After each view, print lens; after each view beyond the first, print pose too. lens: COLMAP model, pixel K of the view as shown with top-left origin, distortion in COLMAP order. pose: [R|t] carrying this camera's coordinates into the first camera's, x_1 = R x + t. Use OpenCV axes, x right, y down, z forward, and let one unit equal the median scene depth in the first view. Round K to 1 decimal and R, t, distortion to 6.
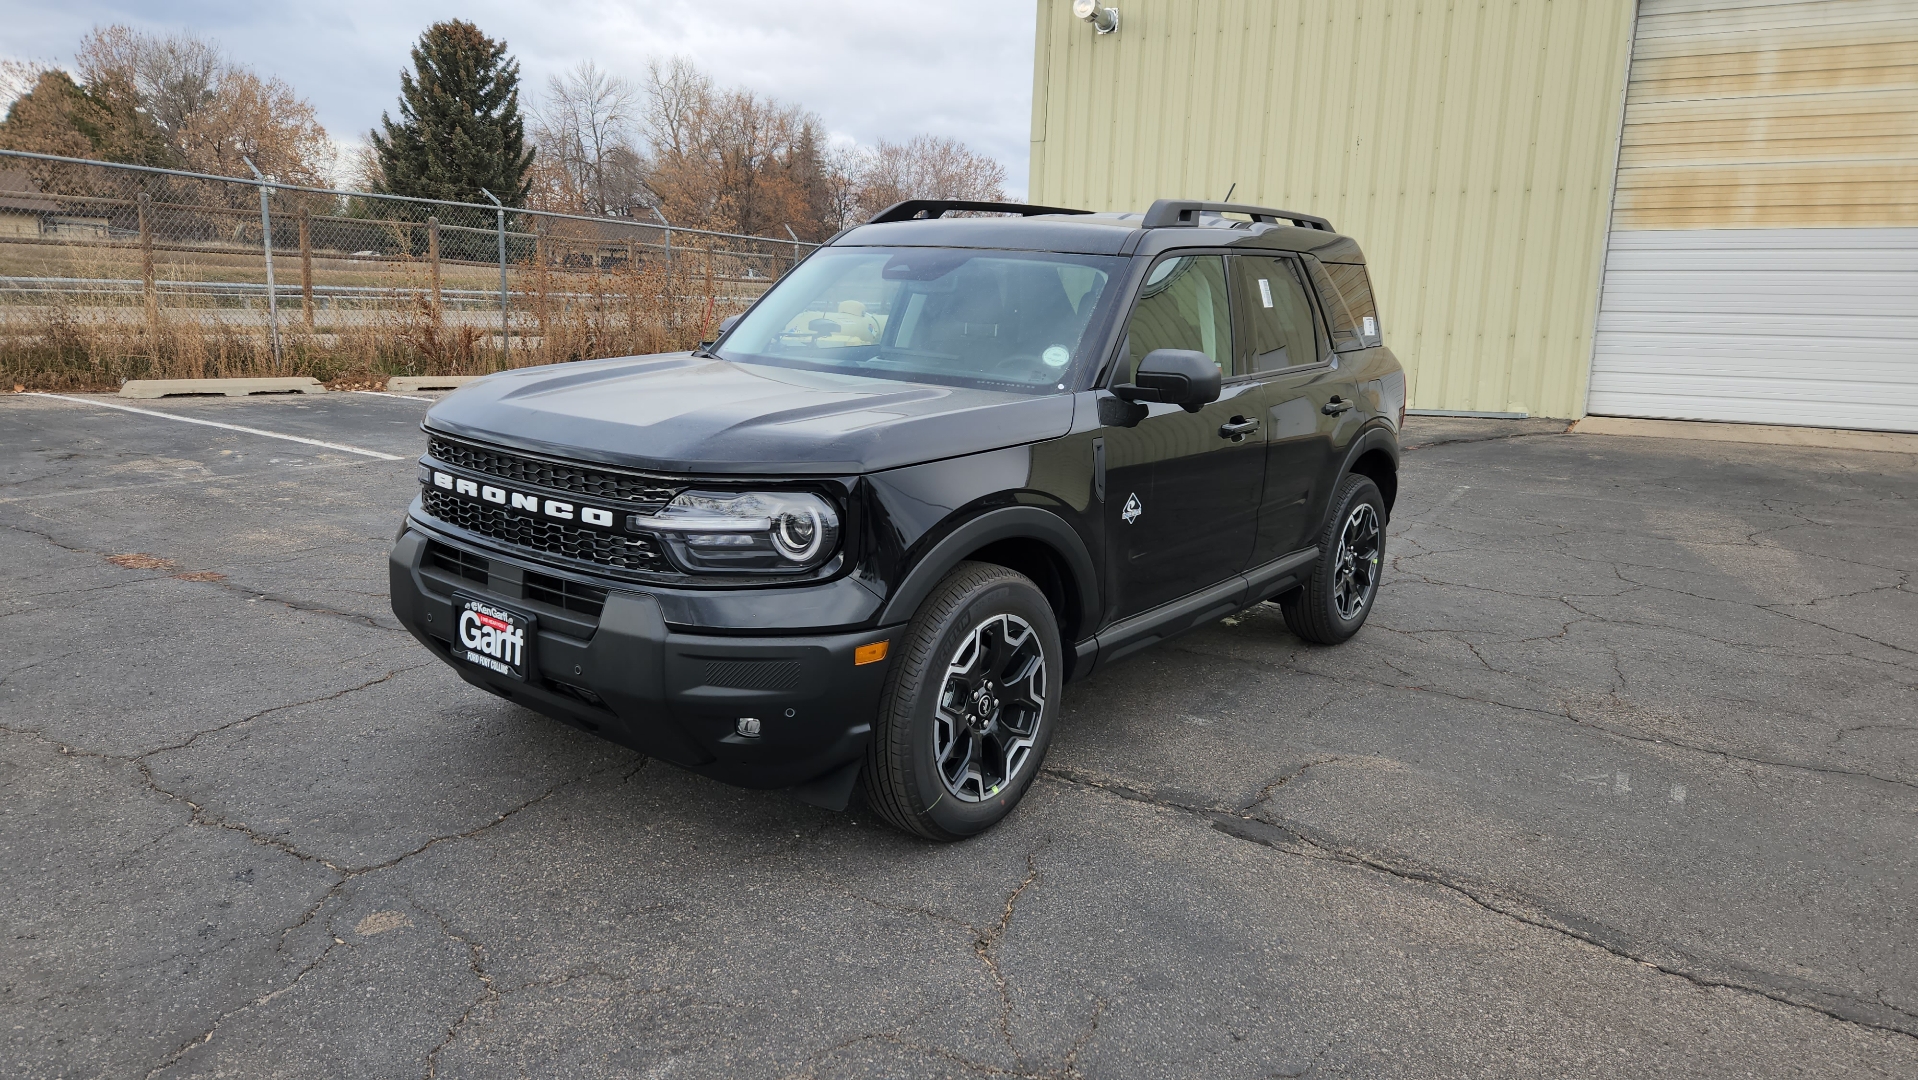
lens RADIAL K [[1275.5, 0, 934.6], [0, 1275.5, 526.0], [0, 0, 1]] dist [0.073133, -0.057233]
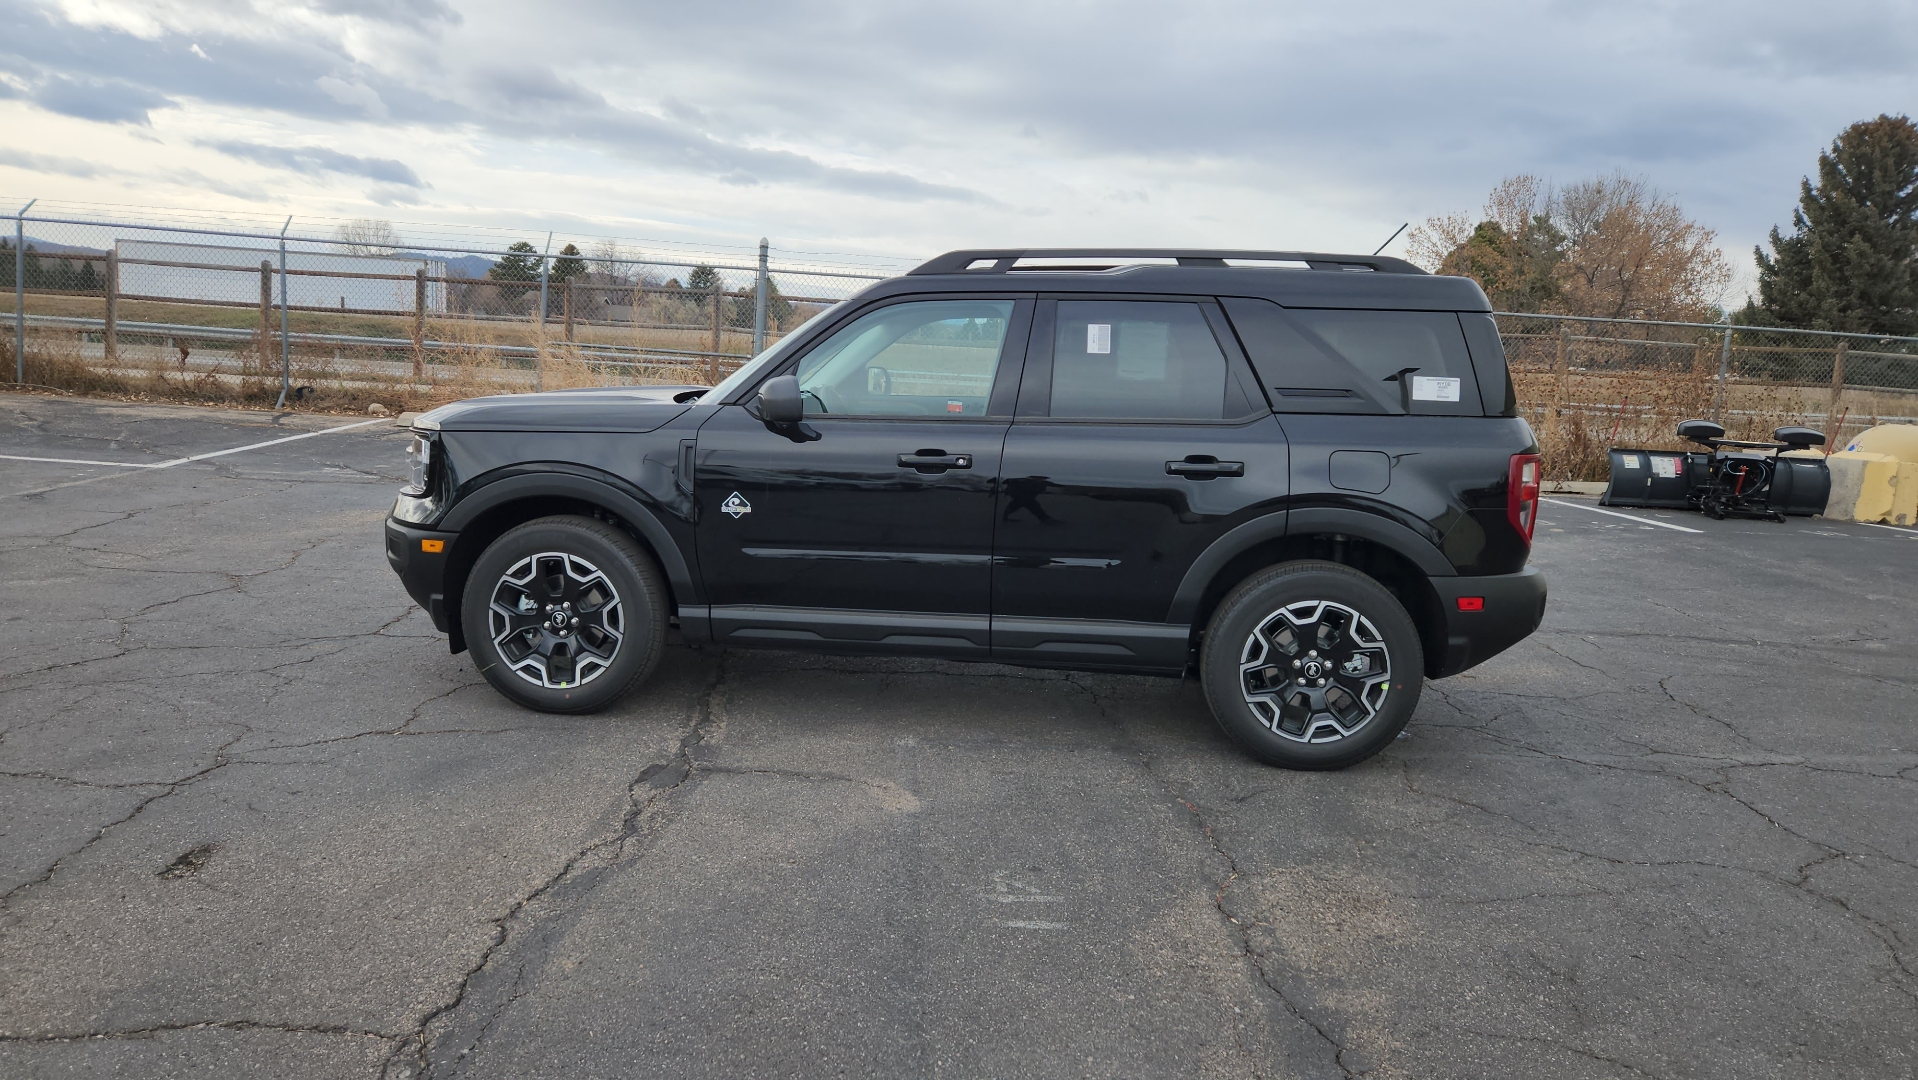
lens RADIAL K [[1279.1, 0, 934.3], [0, 1279.1, 526.9], [0, 0, 1]] dist [0.075970, -0.062032]
pose [[0.537094, 0.101007, -0.837453, 0.400589], [-0.180573, 0.983558, 0.002819, -0.009773], [0.823968, 0.149707, 0.546502, 0.159433]]
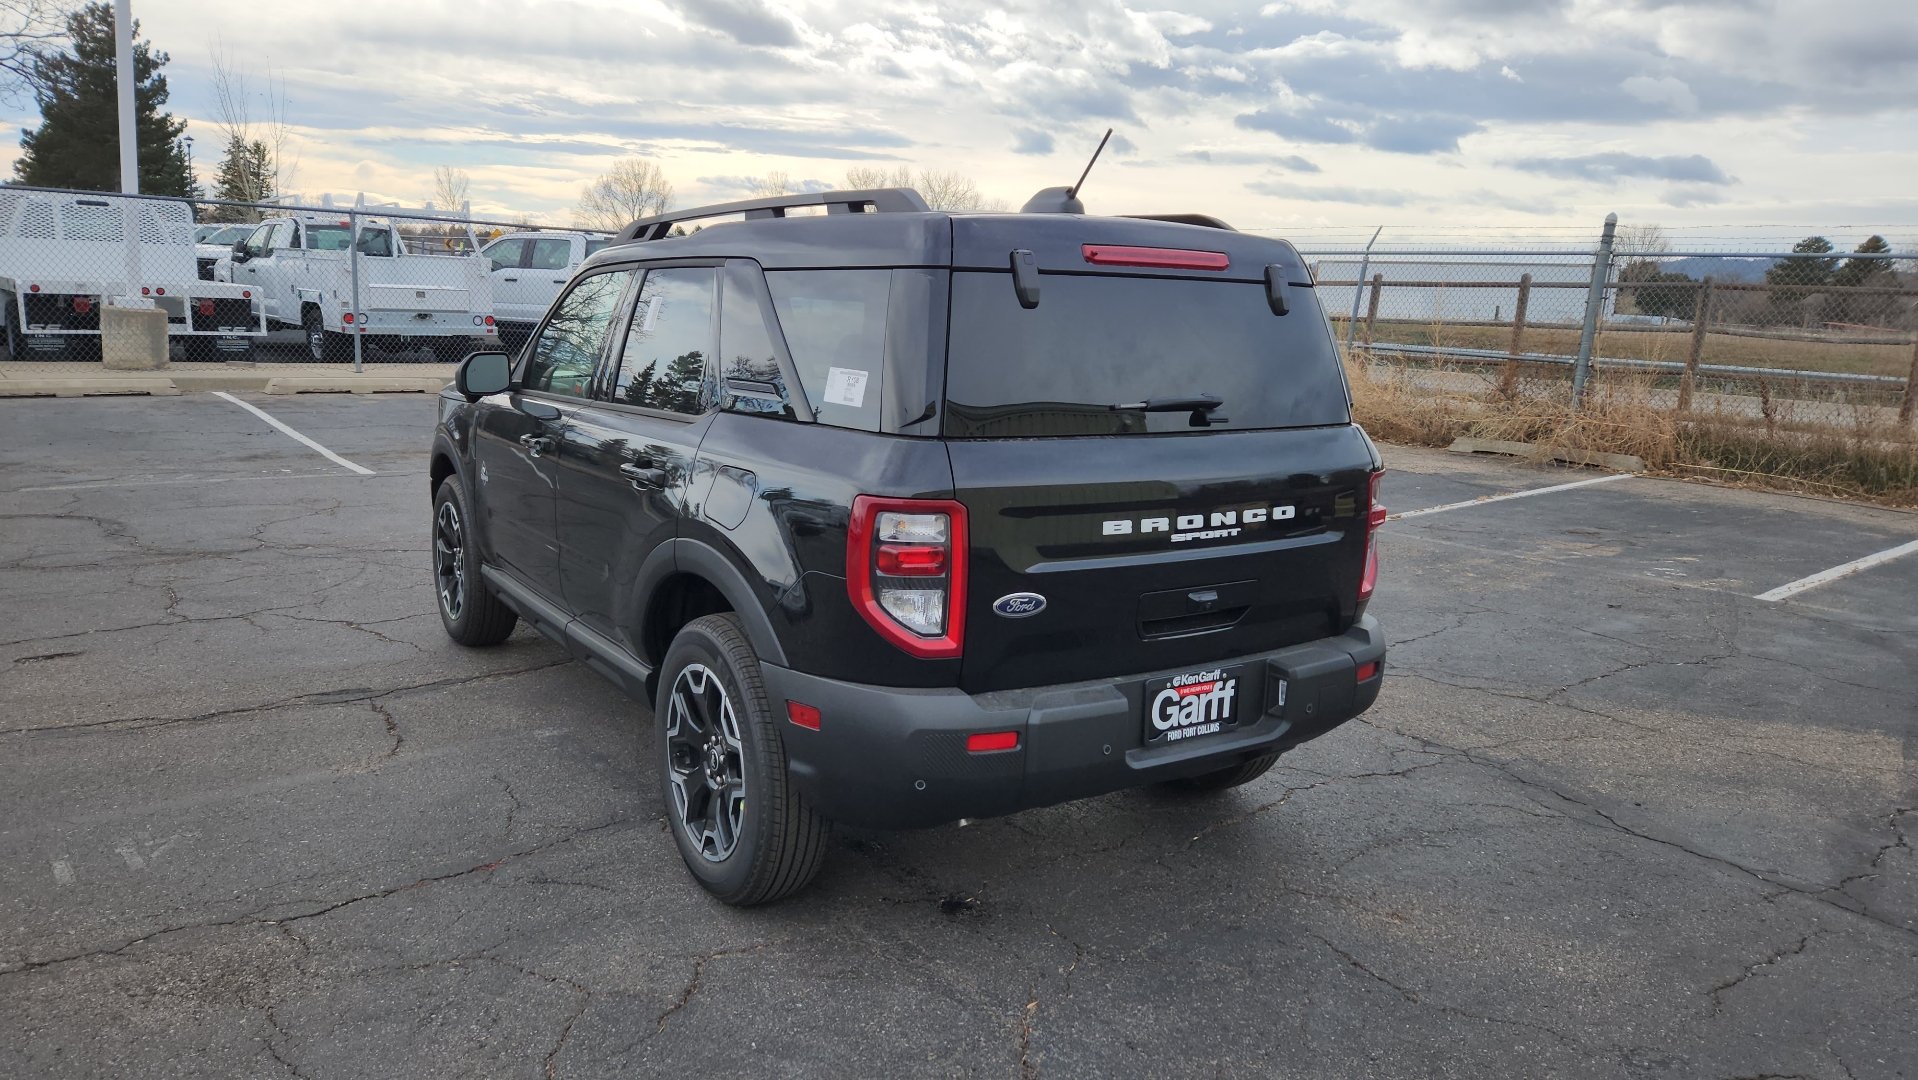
lens RADIAL K [[1279.1, 0, 926.1], [0, 1279.1, 552.6], [0, 0, 1]] dist [0.075970, -0.062032]
pose [[-0.332330, 0.126649, -0.934621, 0.387628], [-0.230351, 0.950035, 0.210646, -0.098936], [0.914601, 0.285295, -0.286551, 0.570419]]
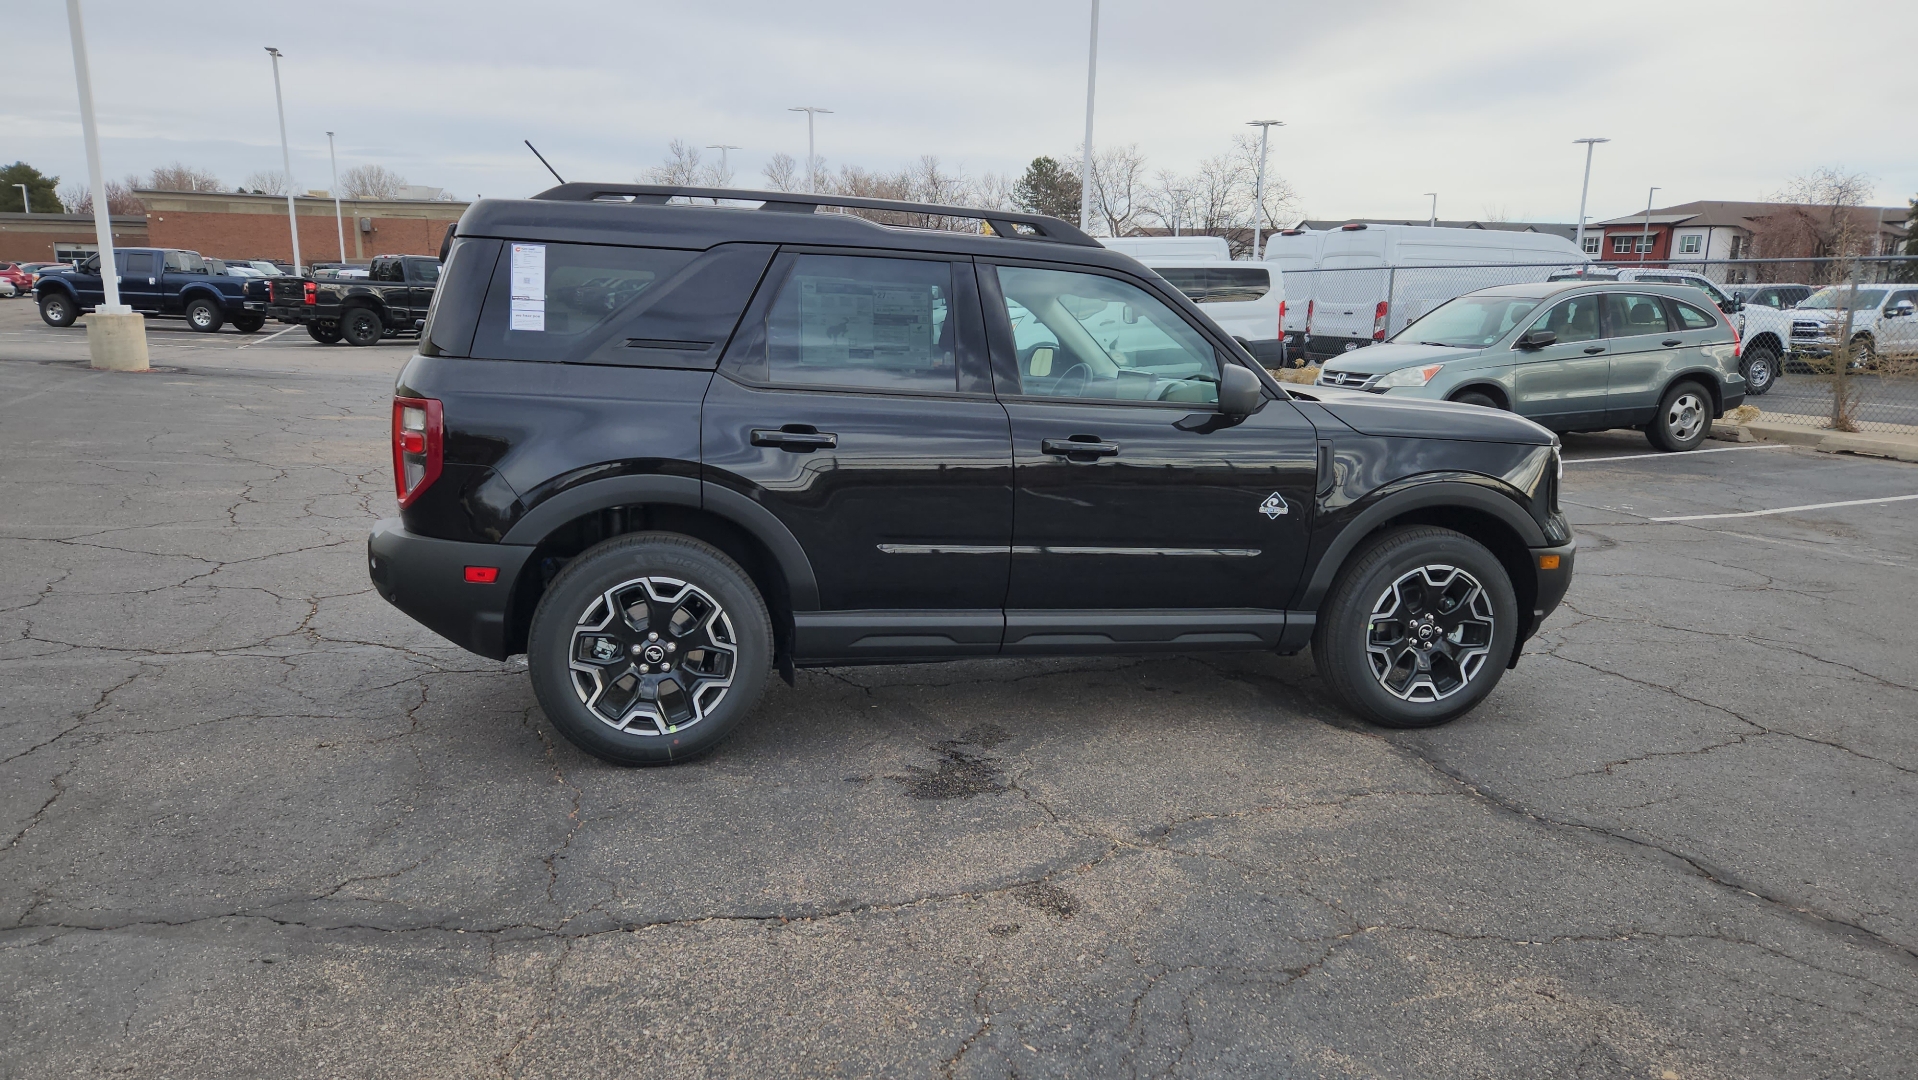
lens RADIAL K [[1275.5, 0, 930.7], [0, 1275.5, 545.6], [0, 0, 1]] dist [0.073133, -0.057233]
pose [[-0.782995, -0.182965, 0.594510, -0.215011], [0.051460, 0.933432, 0.355045, -0.151731], [-0.619896, 0.308592, -0.721457, 0.736626]]
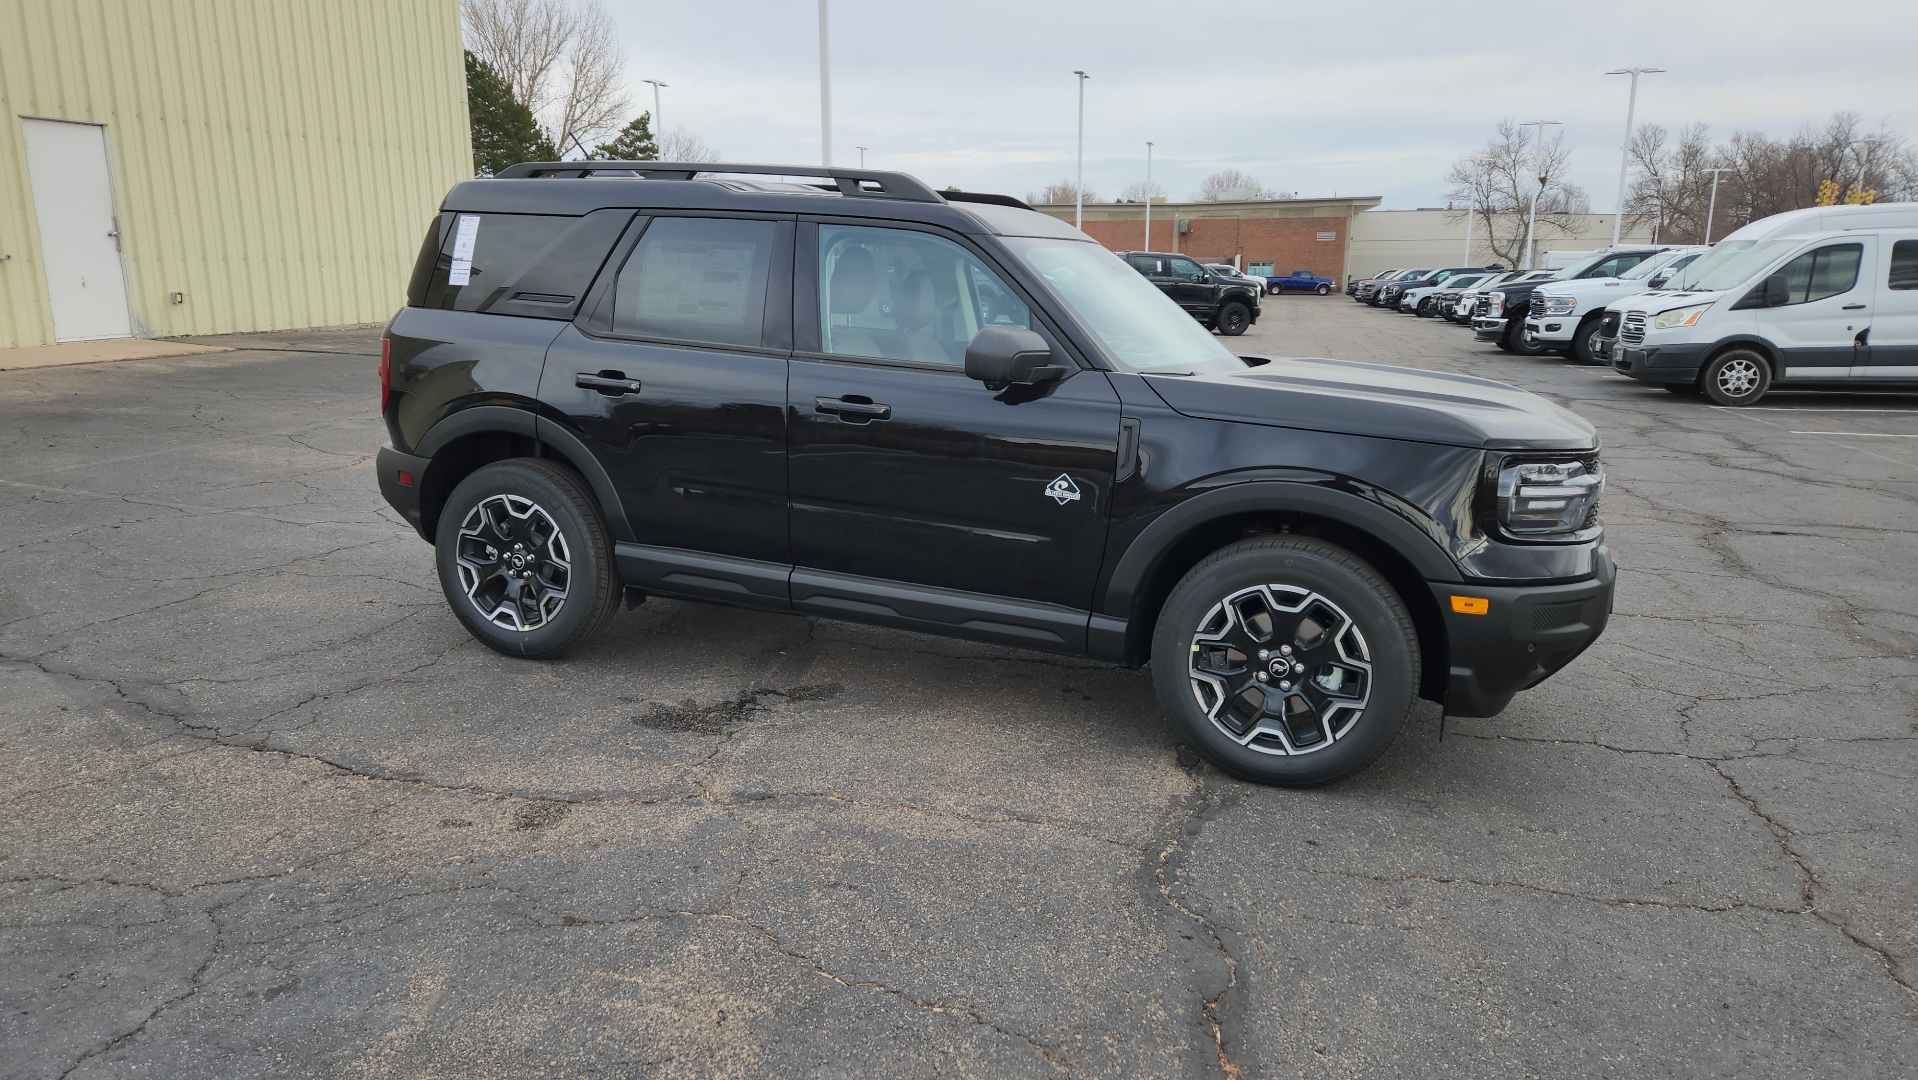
lens RADIAL K [[1279.1, 0, 927.5], [0, 1279.1, 537.0], [0, 0, 1]] dist [0.075970, -0.062032]
pose [[-0.273198, -0.244327, 0.930412, -0.364363], [0.140846, 0.946624, 0.289941, -0.114421], [-0.951591, 0.210256, -0.224203, 0.517129]]
